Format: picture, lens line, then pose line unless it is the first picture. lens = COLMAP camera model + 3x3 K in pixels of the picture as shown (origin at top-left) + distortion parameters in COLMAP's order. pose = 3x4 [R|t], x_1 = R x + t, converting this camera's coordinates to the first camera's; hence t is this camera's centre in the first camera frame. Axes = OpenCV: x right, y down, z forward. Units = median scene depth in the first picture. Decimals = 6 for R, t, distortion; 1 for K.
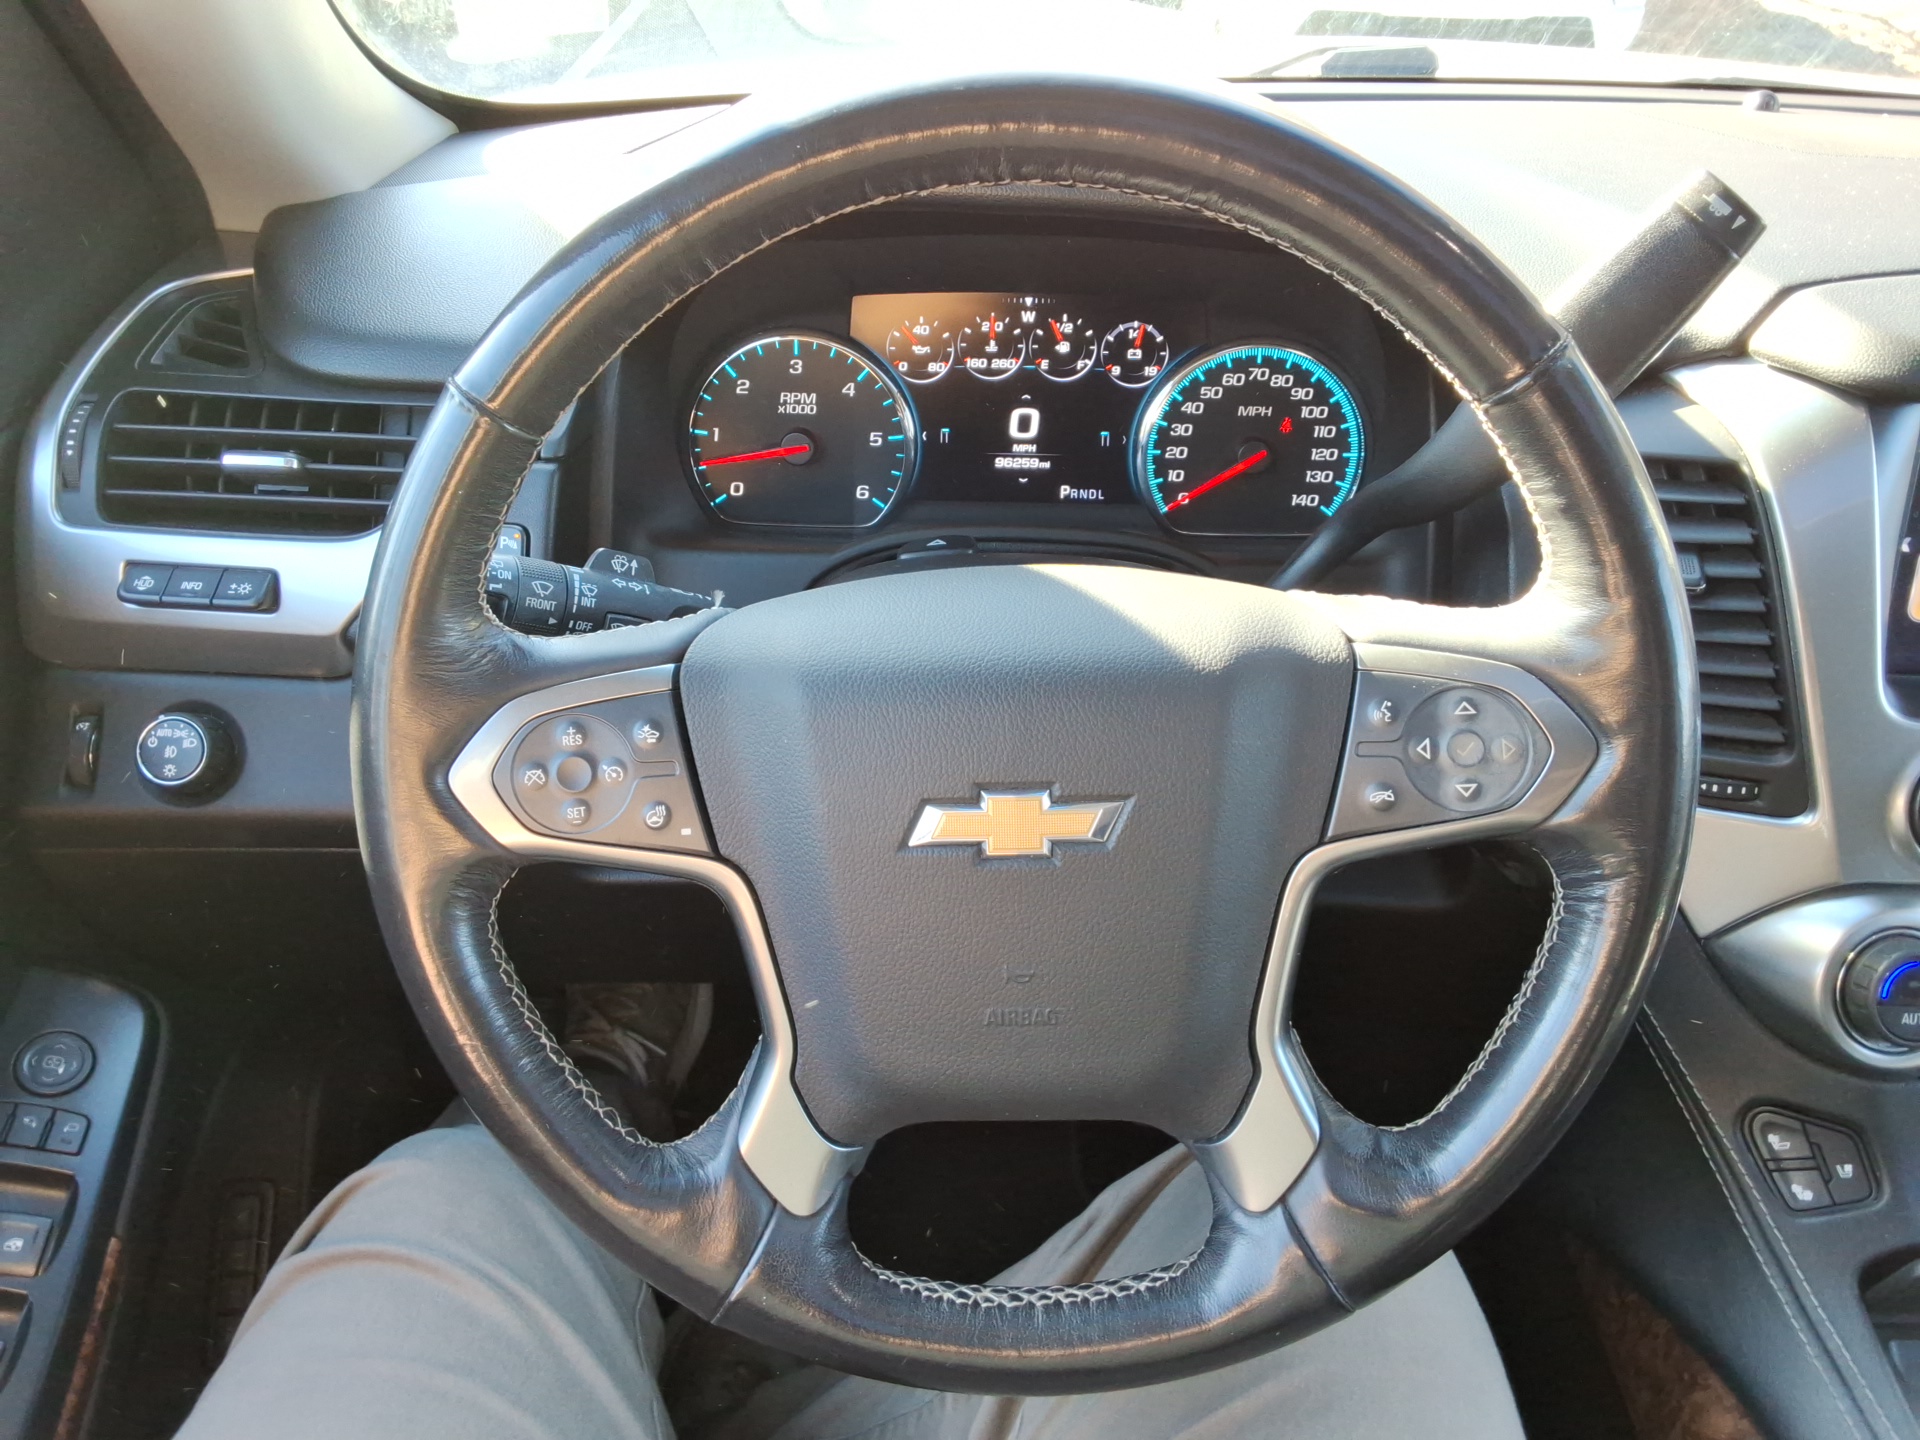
lens RADIAL K [[1561.6, 0, 977.5], [0, 1561.6, 702.5], [0, 0, 1]] dist [0.172016, -0.300254]
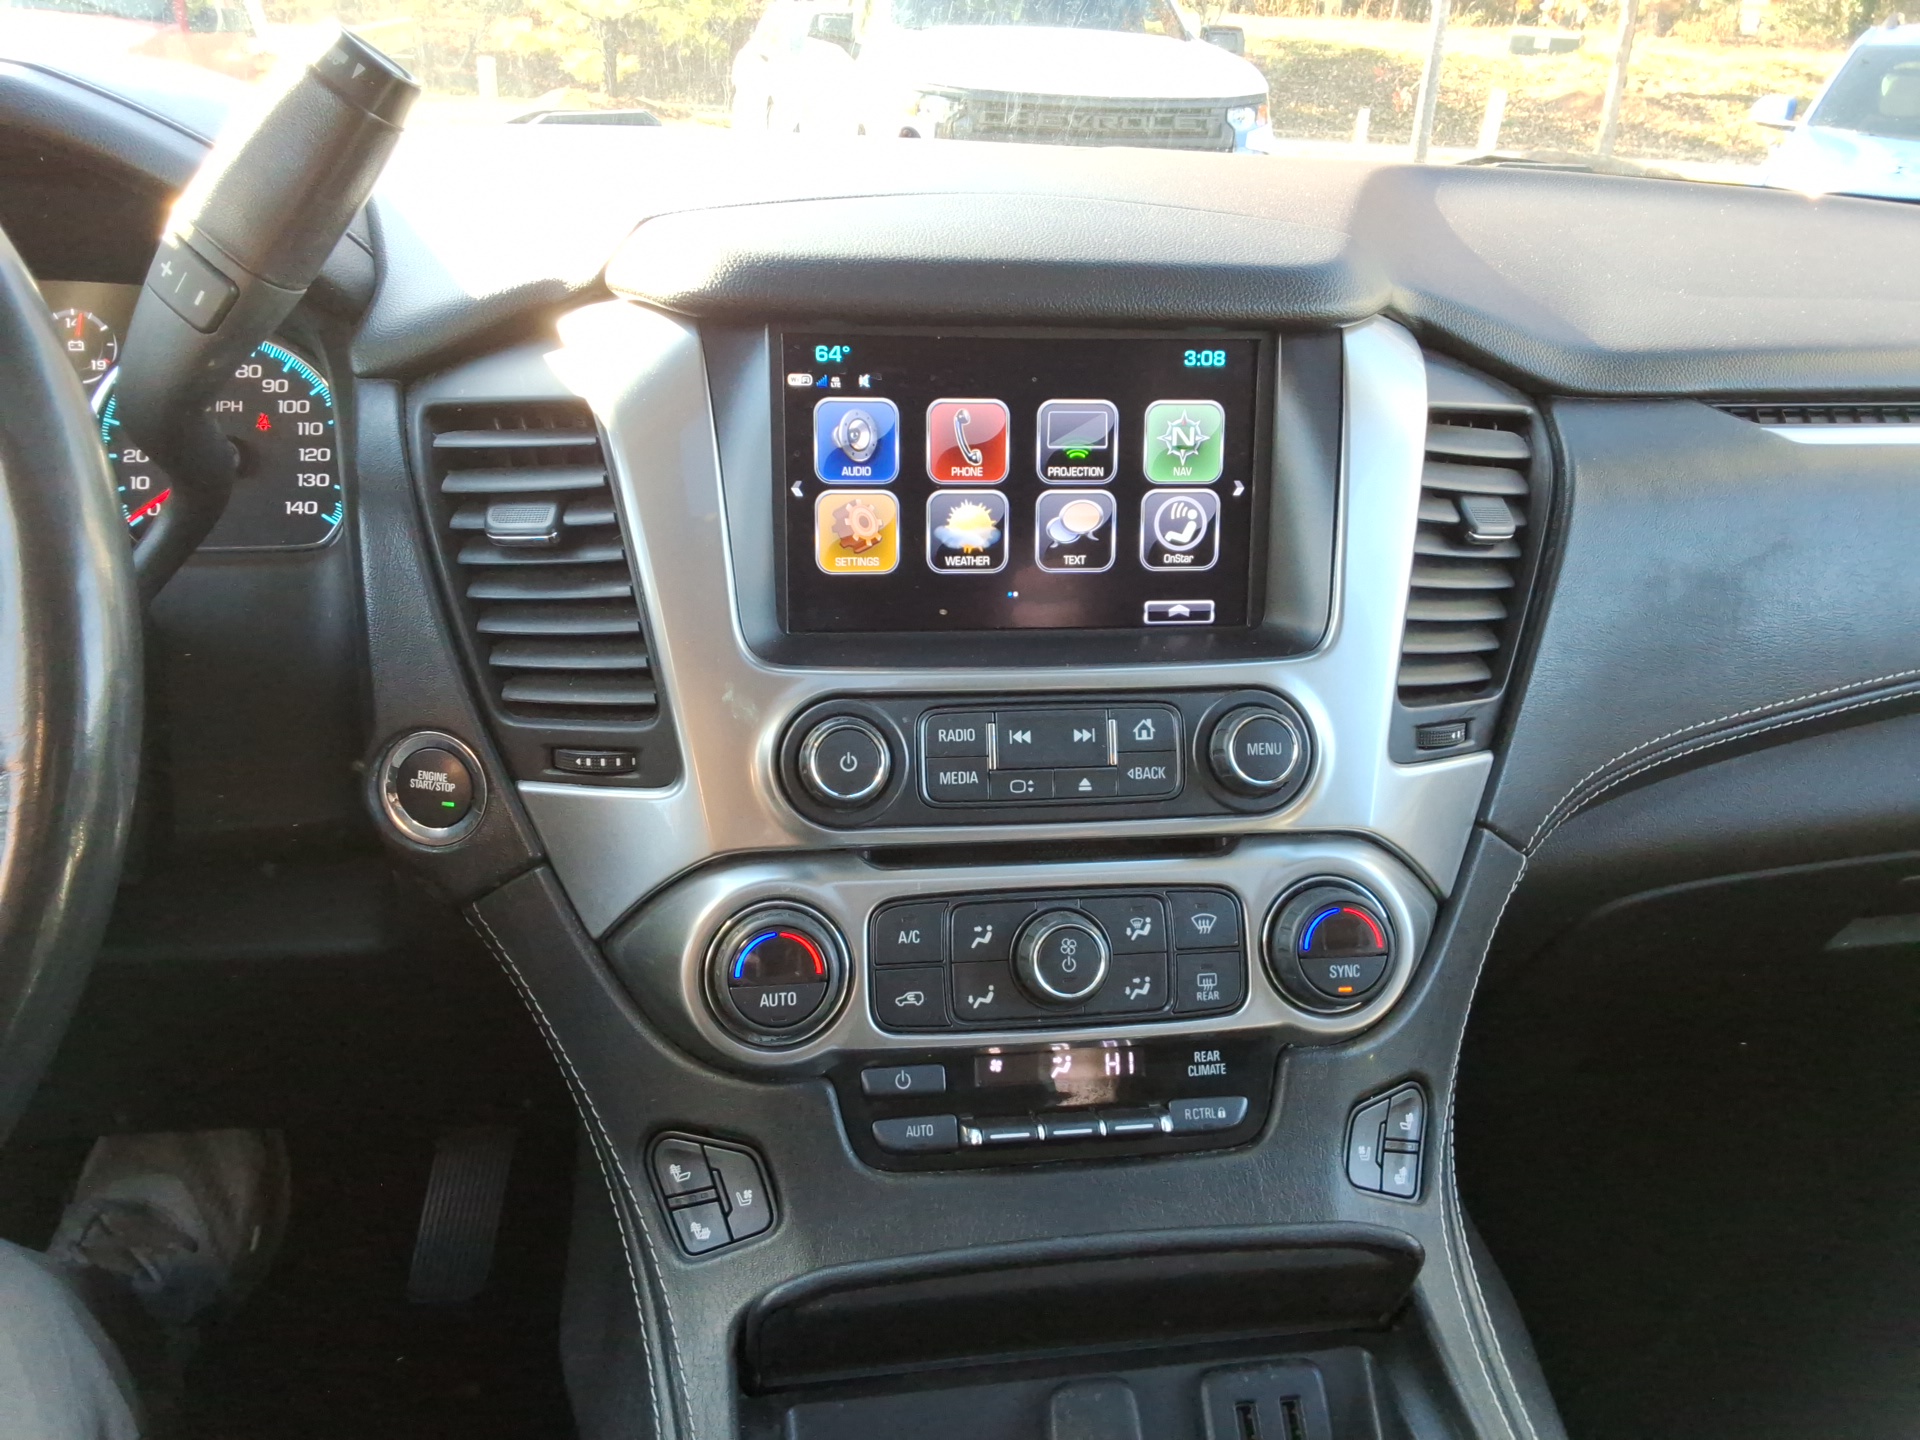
lens RADIAL K [[1592.1, 0, 966.9], [0, 1592.1, 702.3], [0, 0, 1]] dist [0.164422, -0.287023]
pose [[0.989278, -0.049465, 0.137416, 0.454507], [0.068096, 0.988588, -0.134377, 0.127783], [-0.129201, 0.142293, 0.981356, 0.084263]]
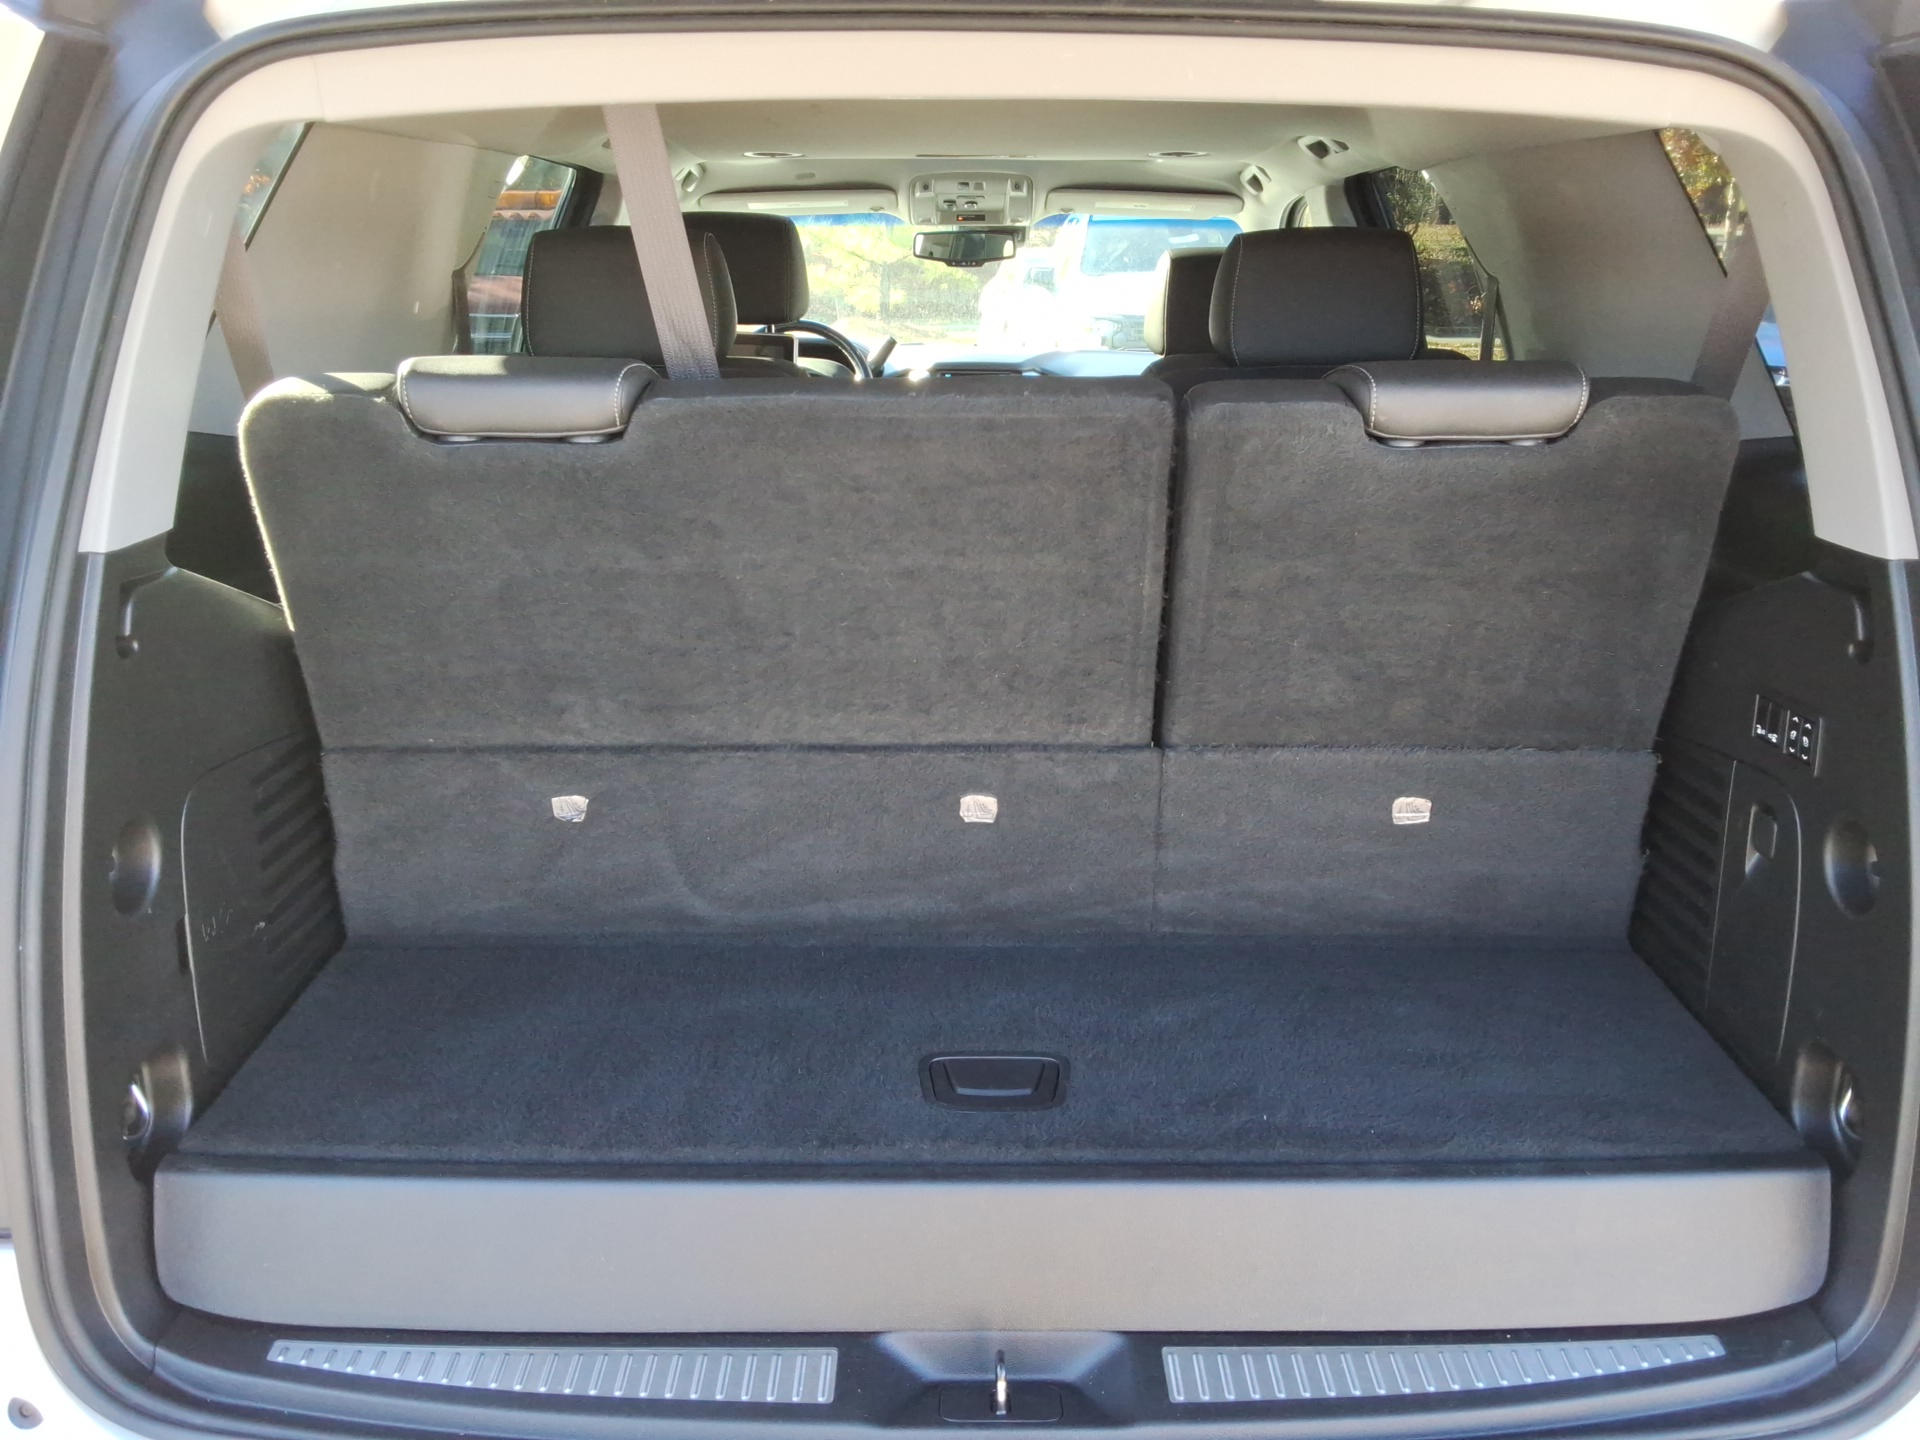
lens RADIAL K [[1547.9, 0, 968.5], [0, 1547.9, 706.0], [0, 0, 1]] dist [0.123308, -0.181994]
pose [[0.999694, -0.024158, -0.005396, 0.570762], [0.022057, 0.968314, -0.248760, 2.172710], [0.011234, 0.248565, 0.968550, -3.855622]]
